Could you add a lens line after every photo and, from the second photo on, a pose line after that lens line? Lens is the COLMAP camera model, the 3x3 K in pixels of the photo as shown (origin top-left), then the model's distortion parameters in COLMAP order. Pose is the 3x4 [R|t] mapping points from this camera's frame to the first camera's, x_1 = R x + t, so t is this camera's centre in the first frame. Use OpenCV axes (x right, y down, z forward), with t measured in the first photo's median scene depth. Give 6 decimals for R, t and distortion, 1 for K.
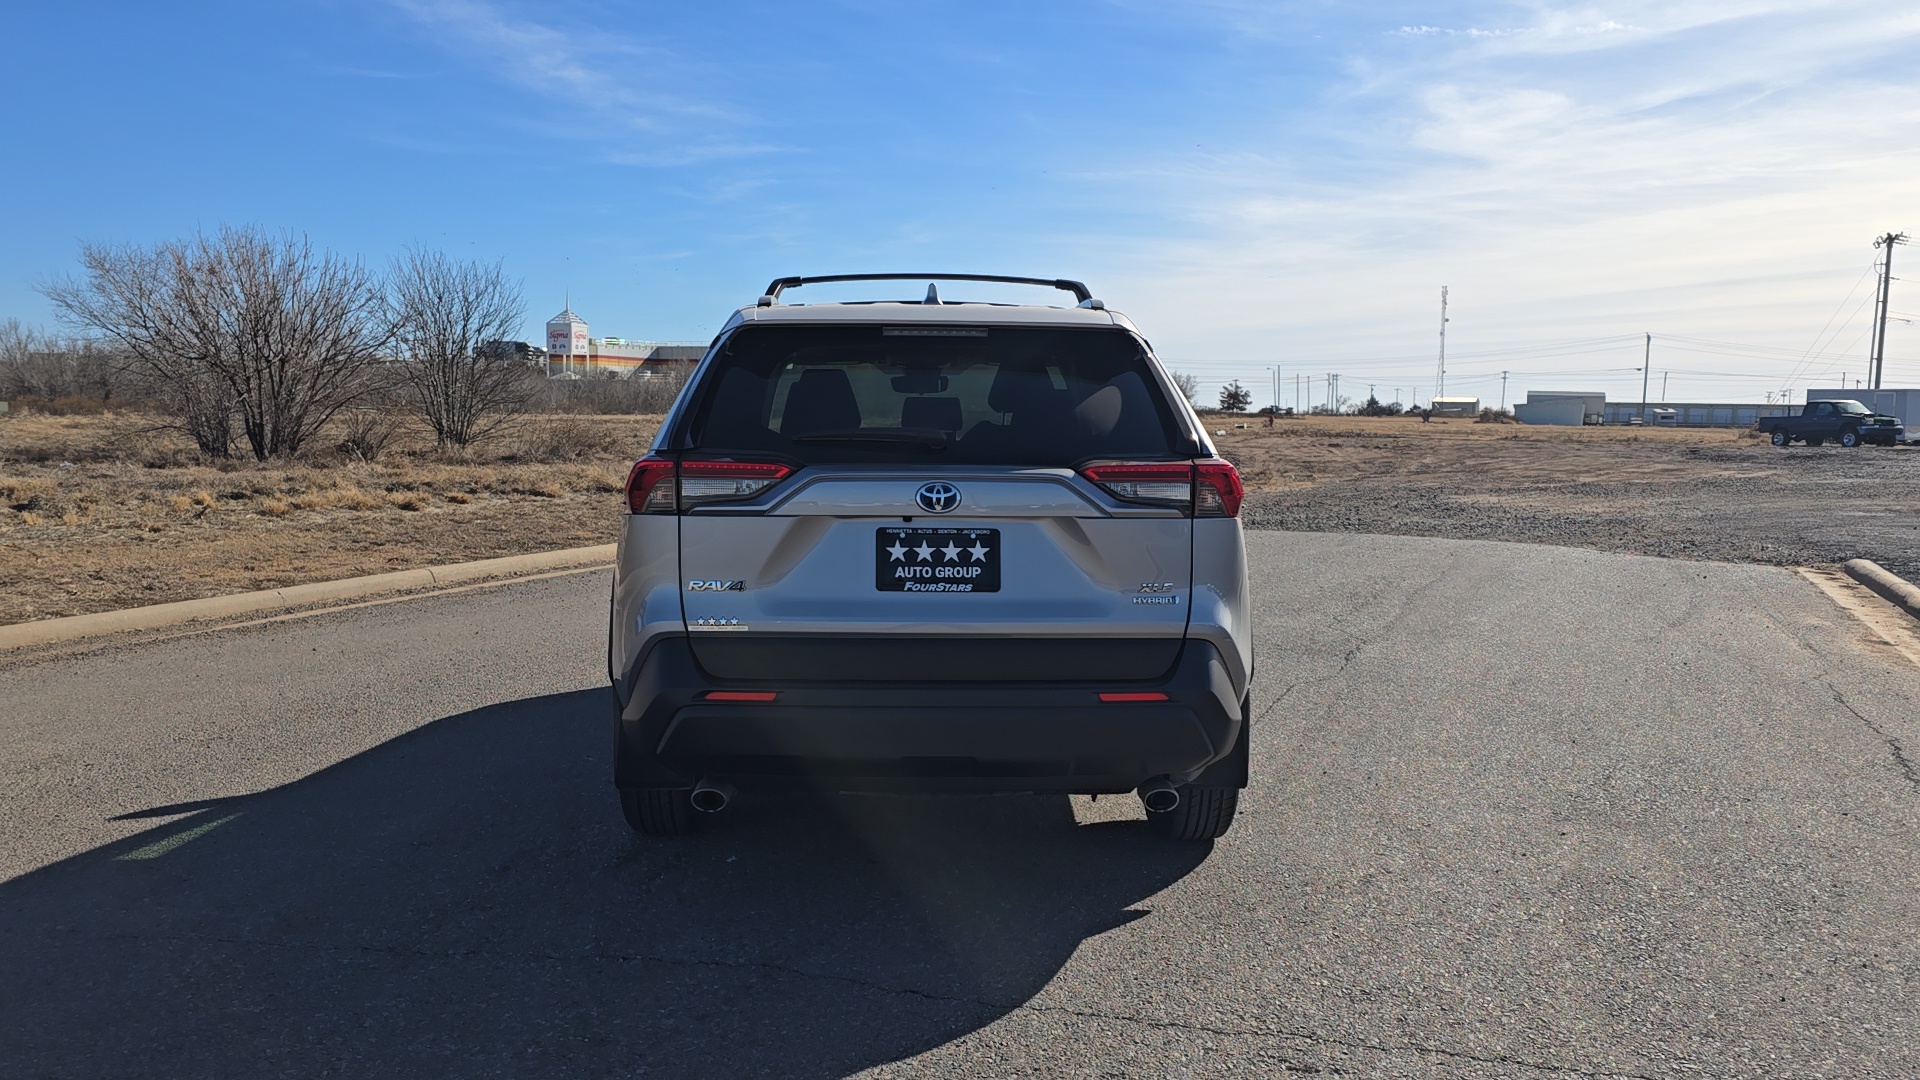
lens RADIAL K [[1638.2, 0, 978.4], [0, 1638.2, 547.1], [0, 0, 1]] dist [-0.005702, -0.008693]
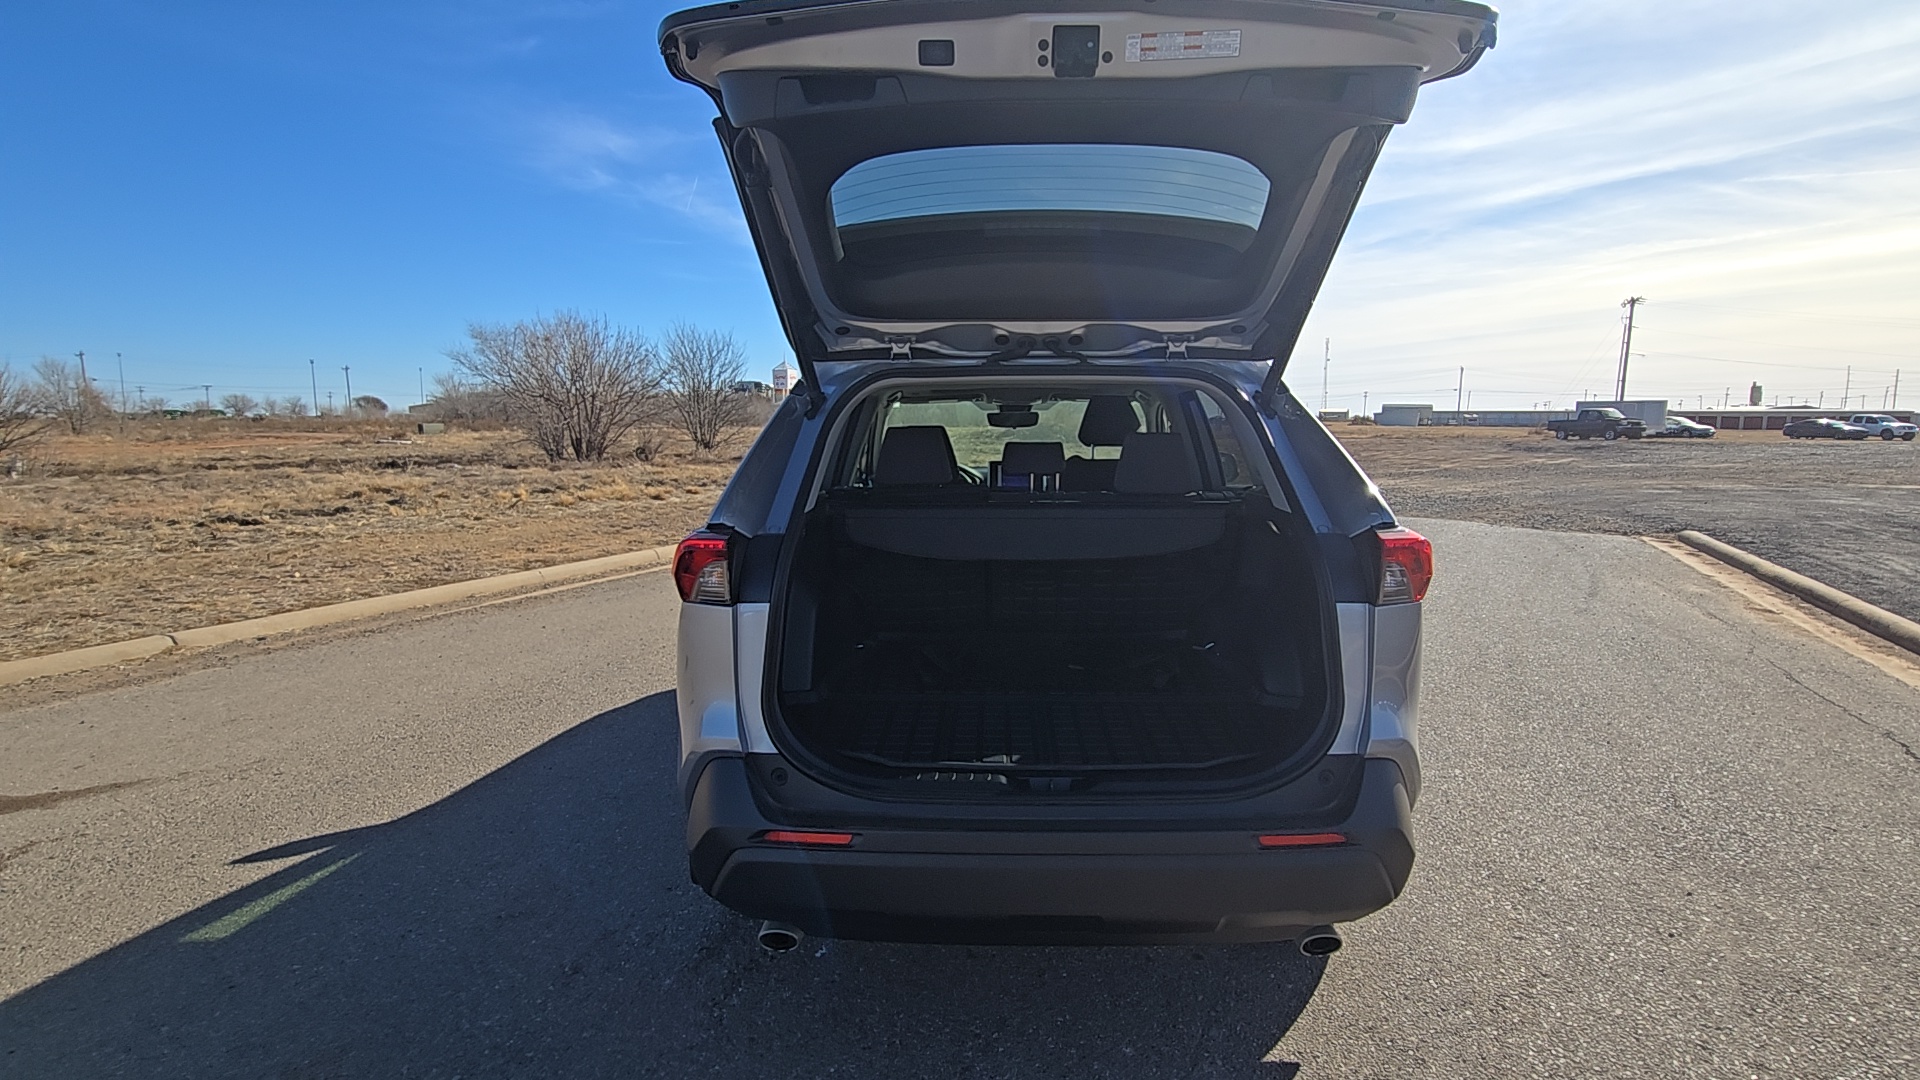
lens RADIAL K [[960.8, 0, 959.8], [0, 960.8, 596.3], [0, 0, 1]] dist [-0.005502, 0.000309]
pose [[0.997094, 0.002936, -0.076129, -0.006705], [0.004583, 0.995137, 0.098396, -0.013784], [0.076048, -0.098458, 0.992231, 0.104194]]
